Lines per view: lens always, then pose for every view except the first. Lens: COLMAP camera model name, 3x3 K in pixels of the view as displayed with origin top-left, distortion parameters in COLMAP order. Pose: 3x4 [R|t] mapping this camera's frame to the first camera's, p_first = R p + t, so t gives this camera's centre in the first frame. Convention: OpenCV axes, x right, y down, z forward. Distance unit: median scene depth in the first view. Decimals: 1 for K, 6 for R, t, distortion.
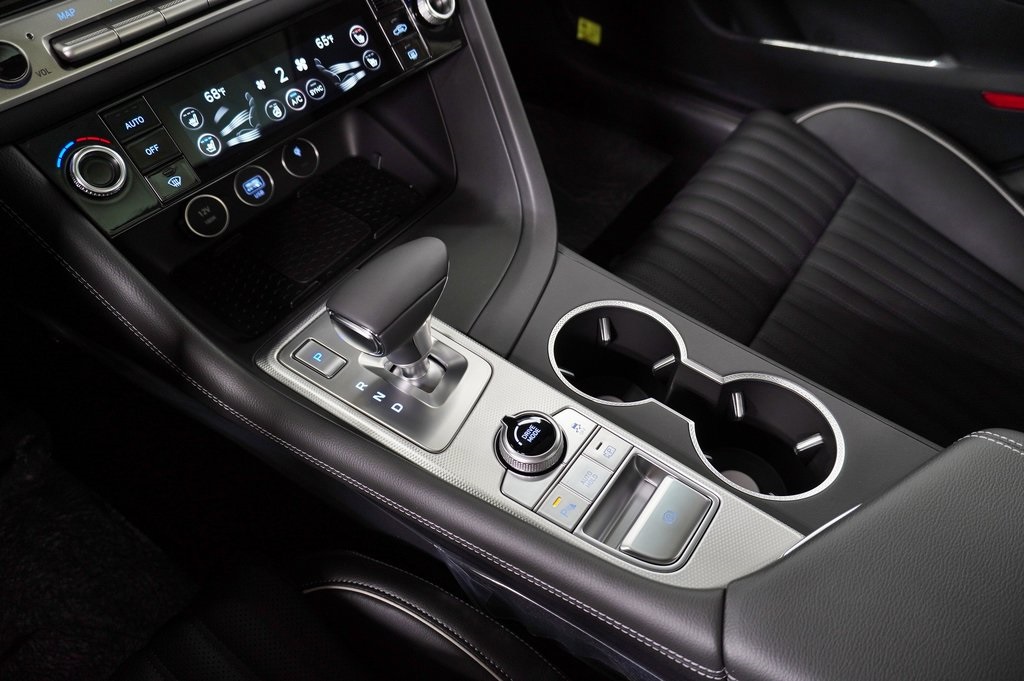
lens RADIAL K [[688.7, 0, 507.7], [0, 688.7, 334.4], [0, 0, 1]] dist [-0.032273, 0.032955]
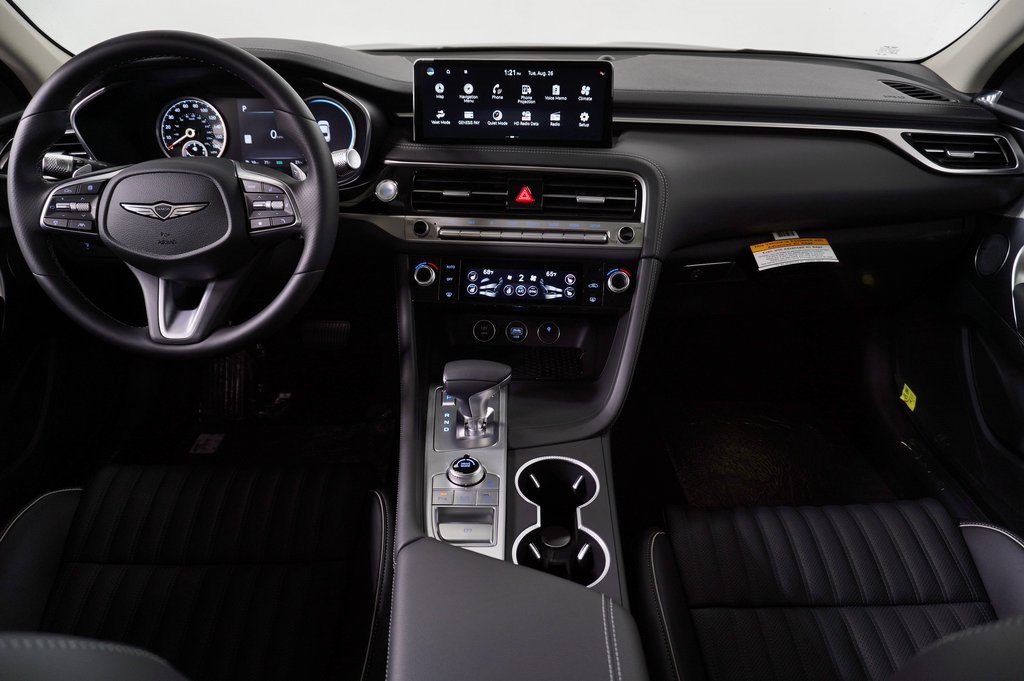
lens RADIAL K [[688.7, 0, 506.8], [0, 688.7, 339.6], [0, 0, 1]] dist [-0.032273, 0.032955]
pose [[0.604077, 0.398350, -0.690223, 1.077457], [-0.622150, 0.776980, -0.096079, -0.007962], [0.498017, 0.487461, 0.717189, -0.392863]]
